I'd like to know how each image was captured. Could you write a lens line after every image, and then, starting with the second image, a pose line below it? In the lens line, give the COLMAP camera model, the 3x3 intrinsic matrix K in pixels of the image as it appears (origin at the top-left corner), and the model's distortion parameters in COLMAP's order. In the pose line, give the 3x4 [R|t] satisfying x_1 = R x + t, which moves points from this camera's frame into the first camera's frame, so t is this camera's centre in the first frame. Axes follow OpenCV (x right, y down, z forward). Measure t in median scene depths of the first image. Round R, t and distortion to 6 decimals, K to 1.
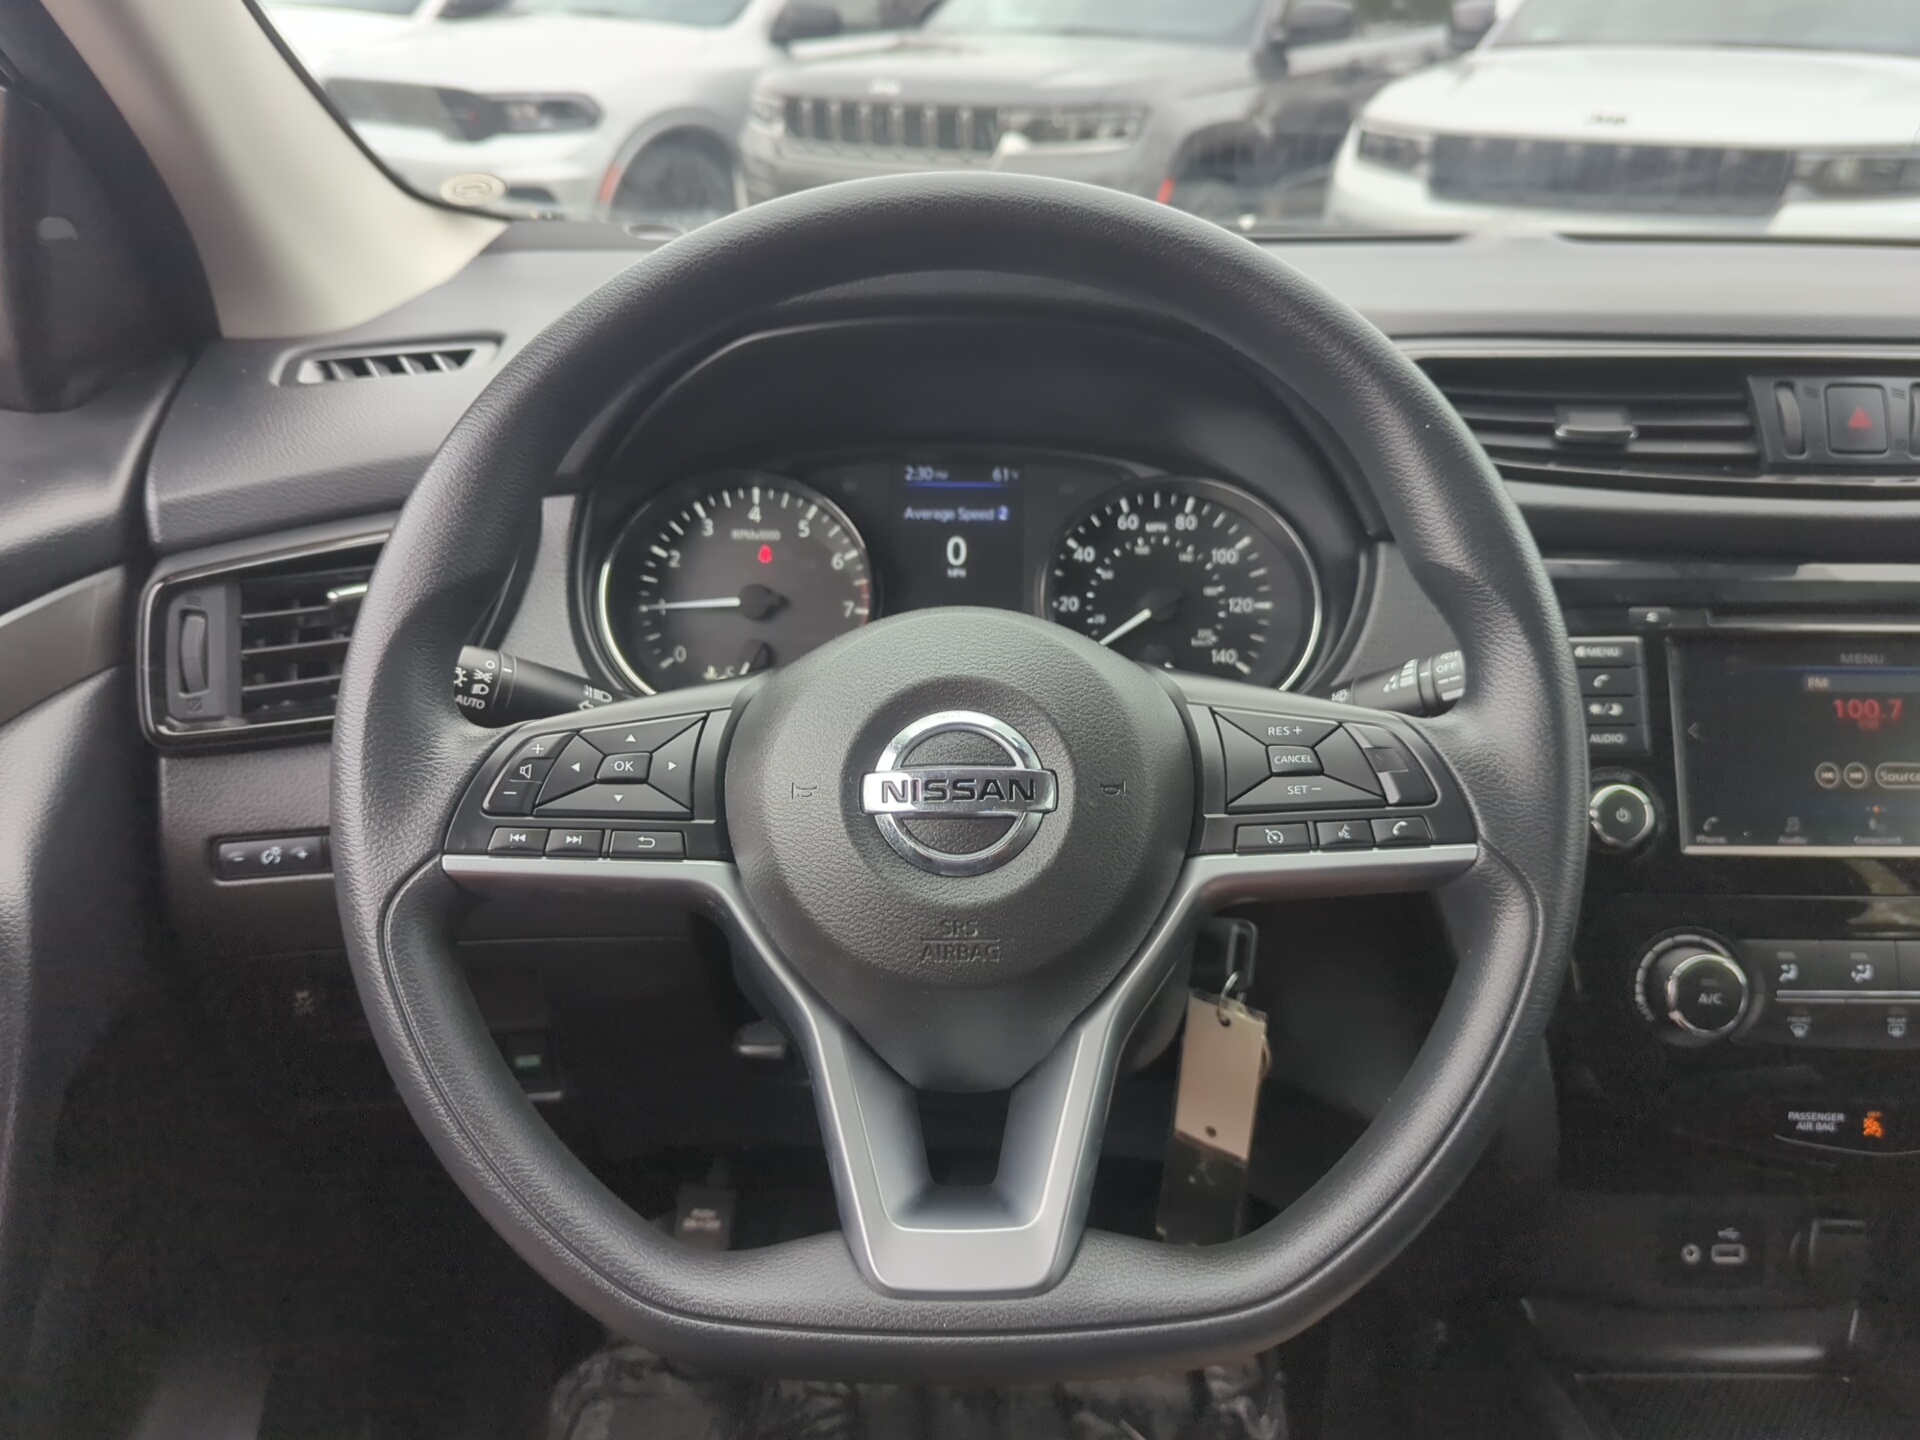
lens RADIAL K [[1553.2, 0, 973.4], [0, 1553.2, 704.8], [0, 0, 1]] dist [0.051820, -0.052698]
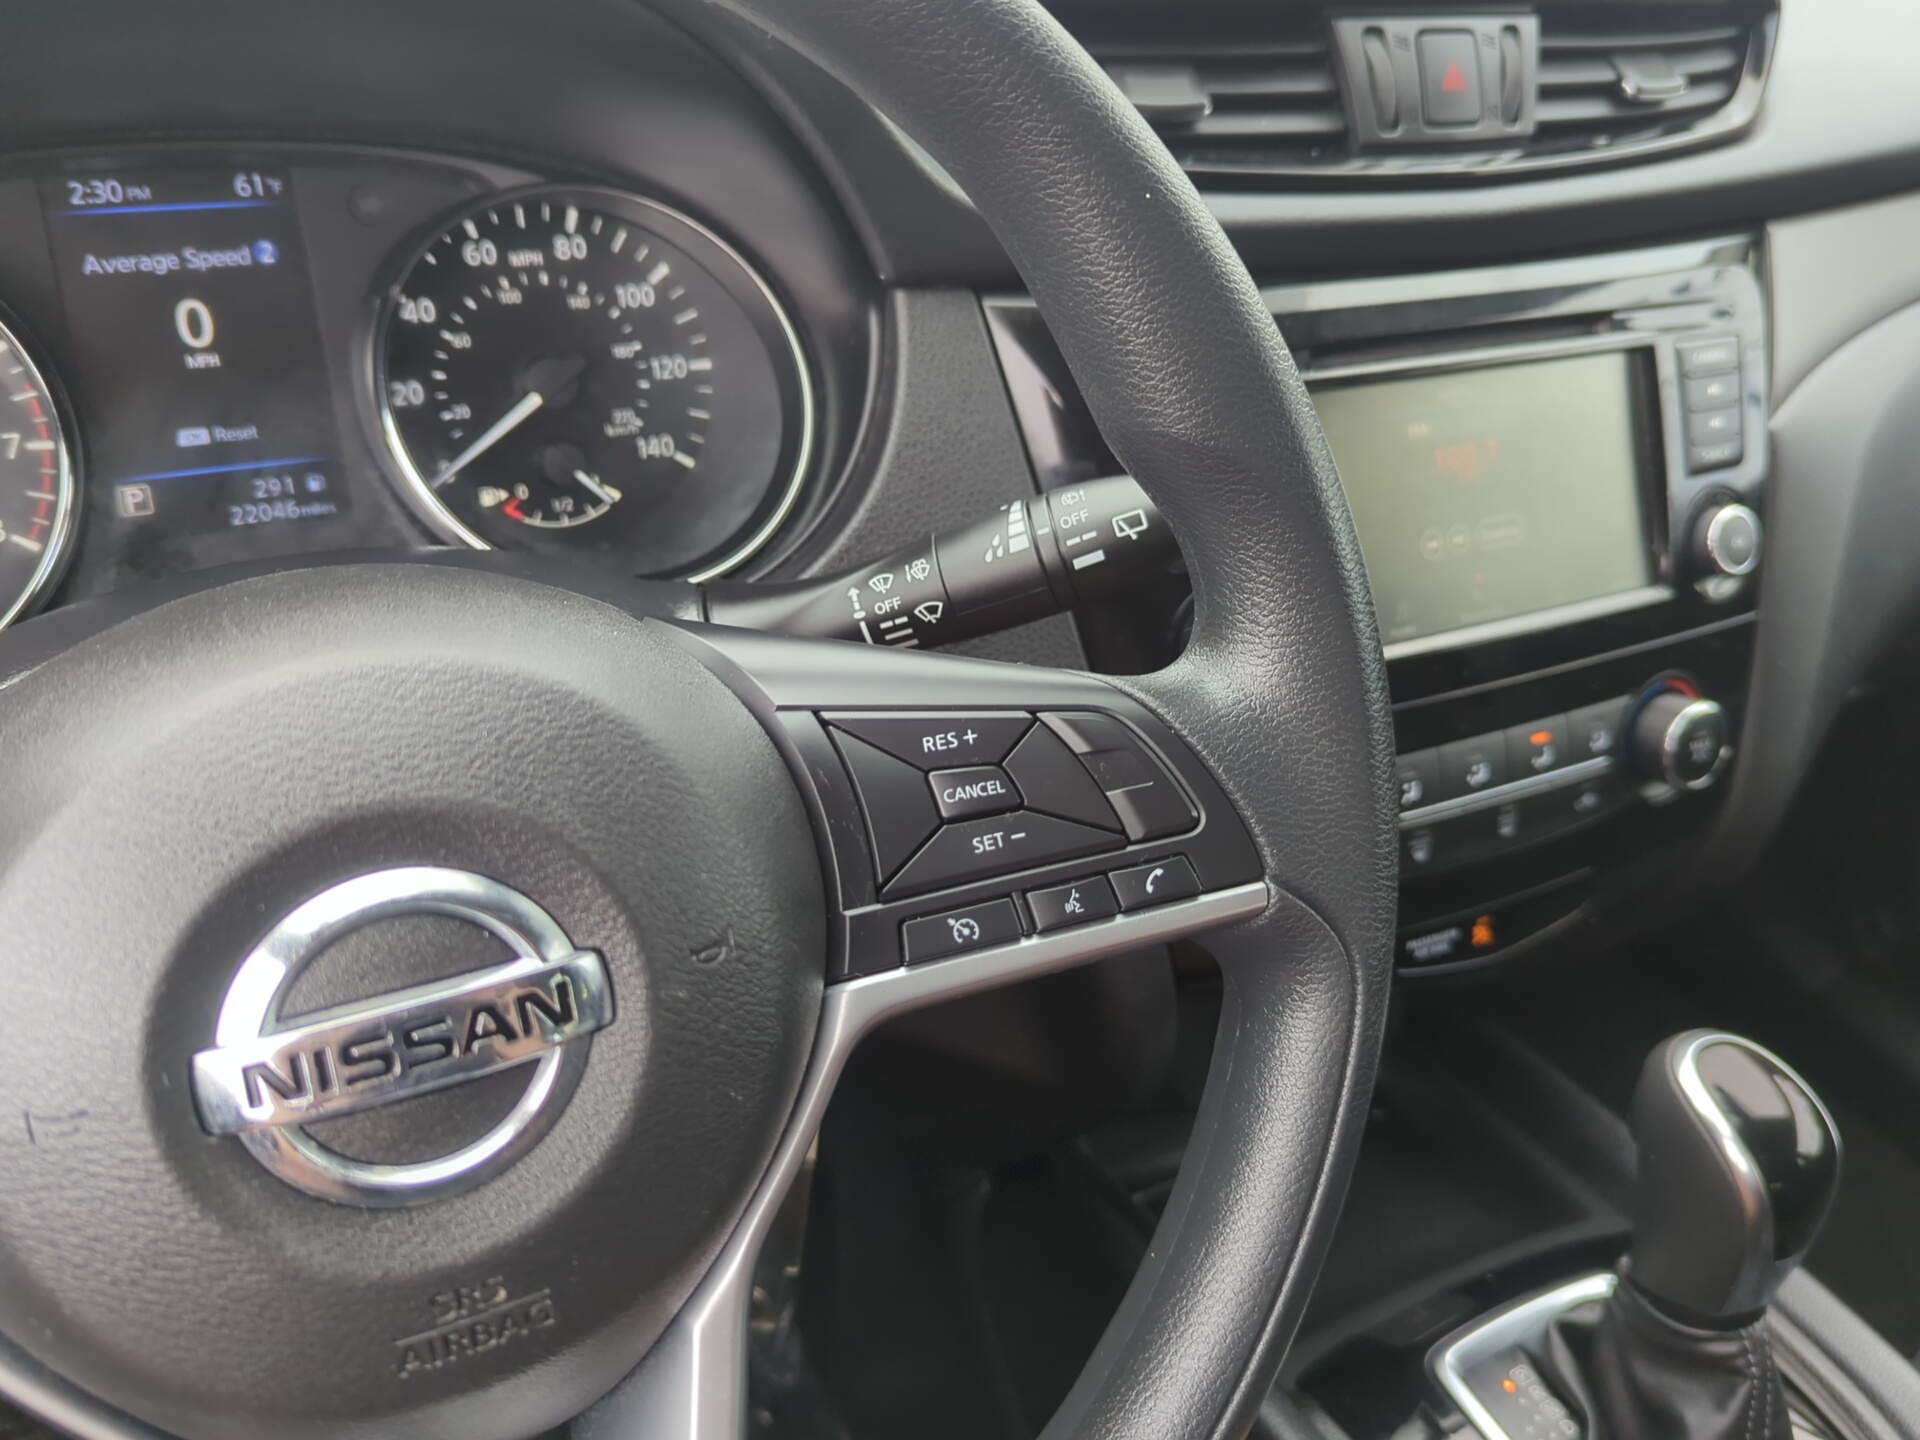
lens RADIAL K [[1603.6, 0, 963.7], [0, 1603.6, 694.0], [0, 0, 1]] dist [0.041062, -0.052584]
pose [[0.895671, -0.185987, 0.403959, -0.027947], [0.081541, 0.961631, 0.261950, -0.119733], [-0.437178, -0.201682, 0.876470, 0.354354]]
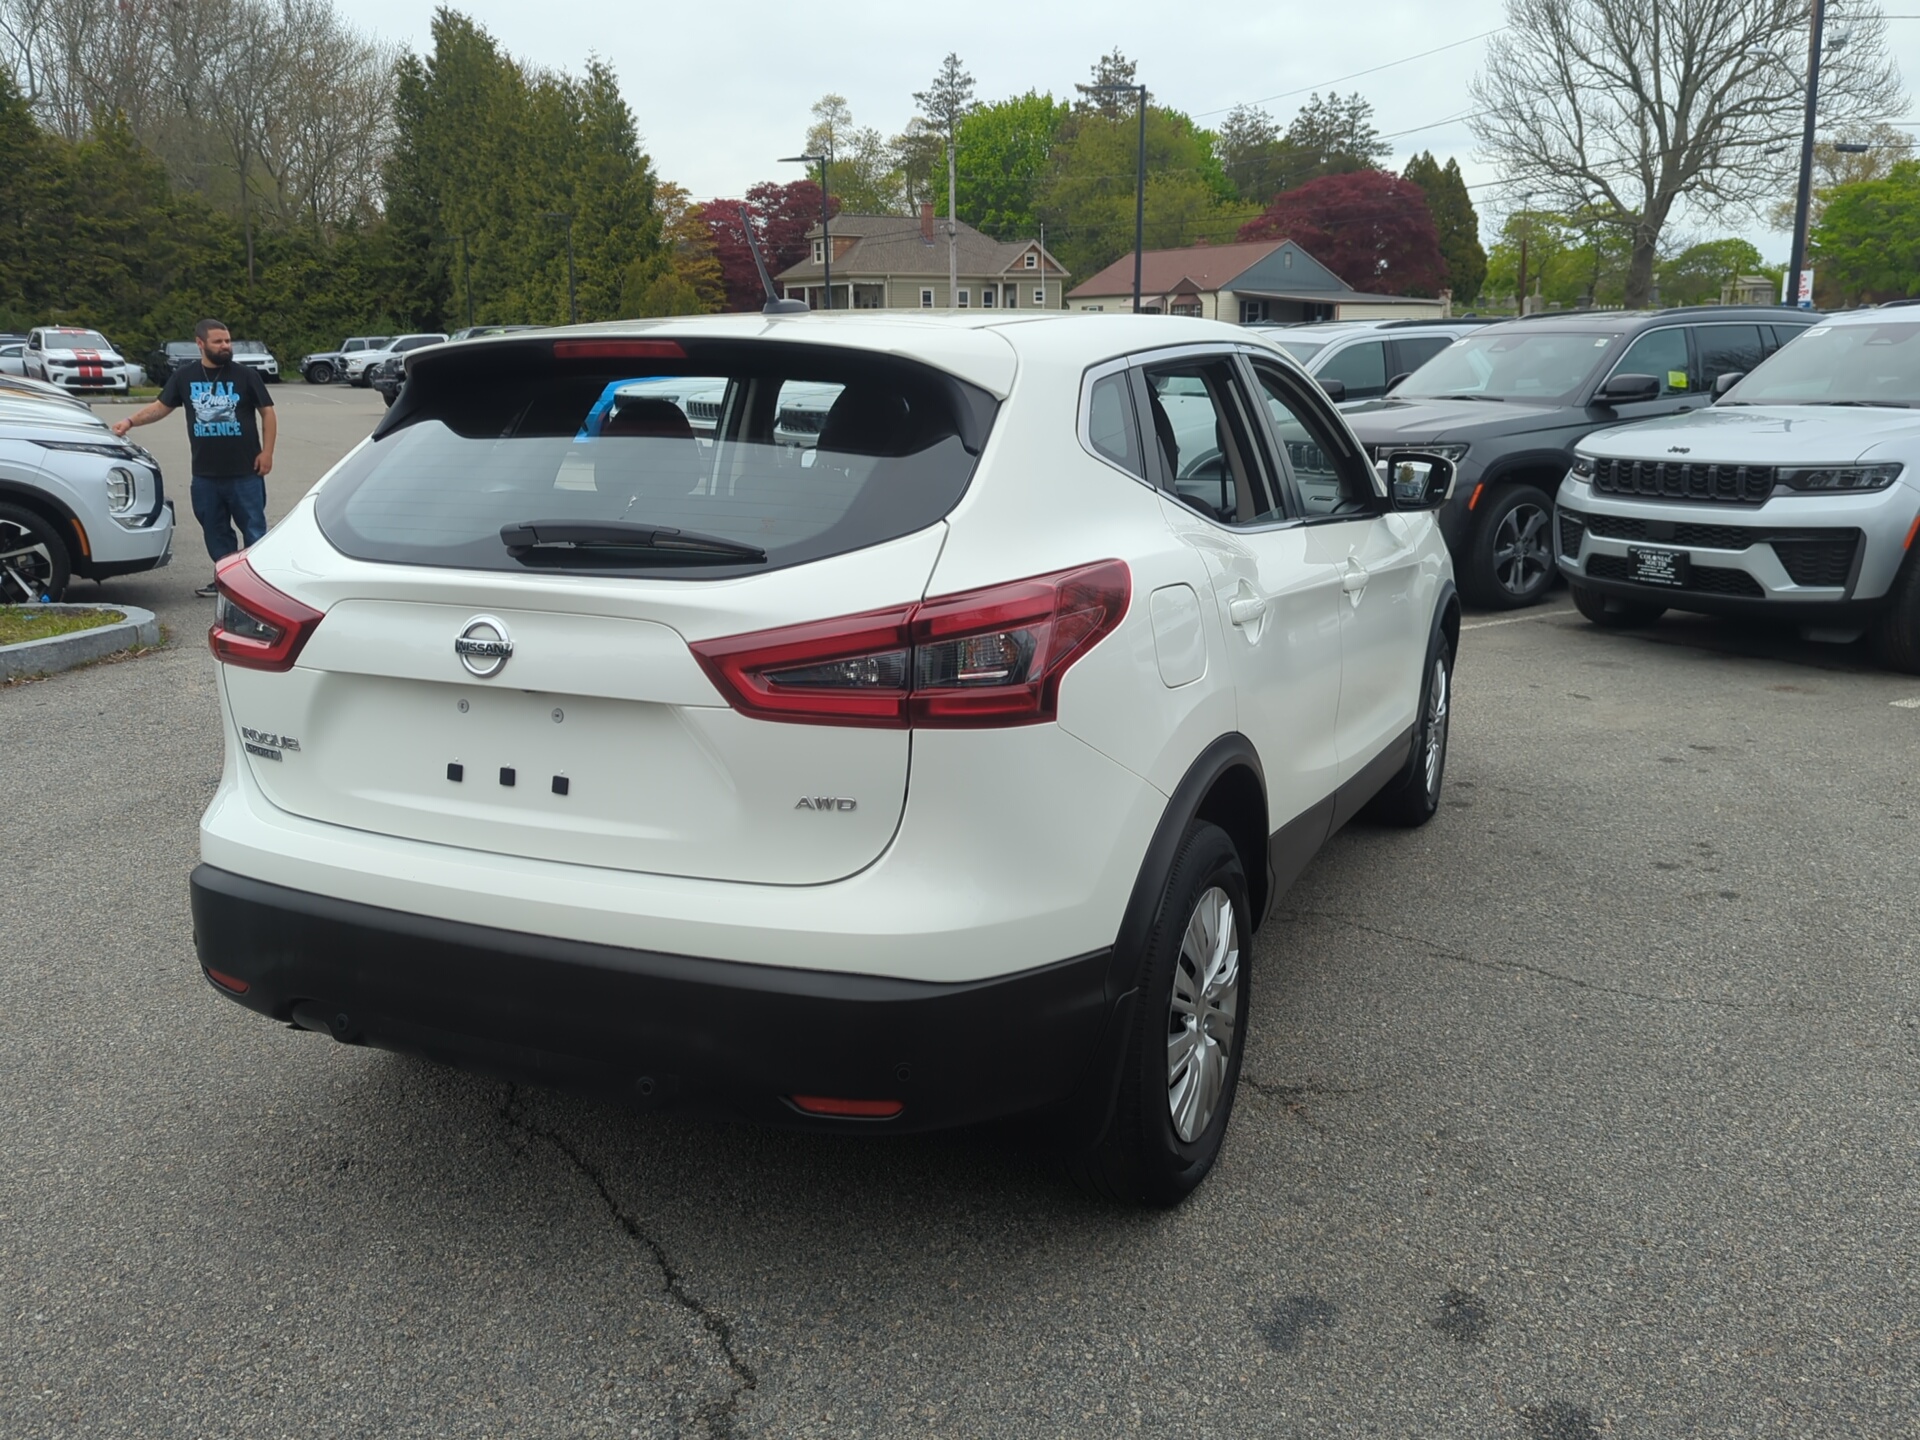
lens RADIAL K [[1553.2, 0, 972.2], [0, 1553.2, 688.5], [0, 0, 1]] dist [0.051820, -0.052698]
pose [[0.898690, 0.062086, -0.434167, 3.298933], [-0.148361, 0.974606, -0.167726, 2.082326], [0.412728, 0.215147, 0.885080, -5.720666]]
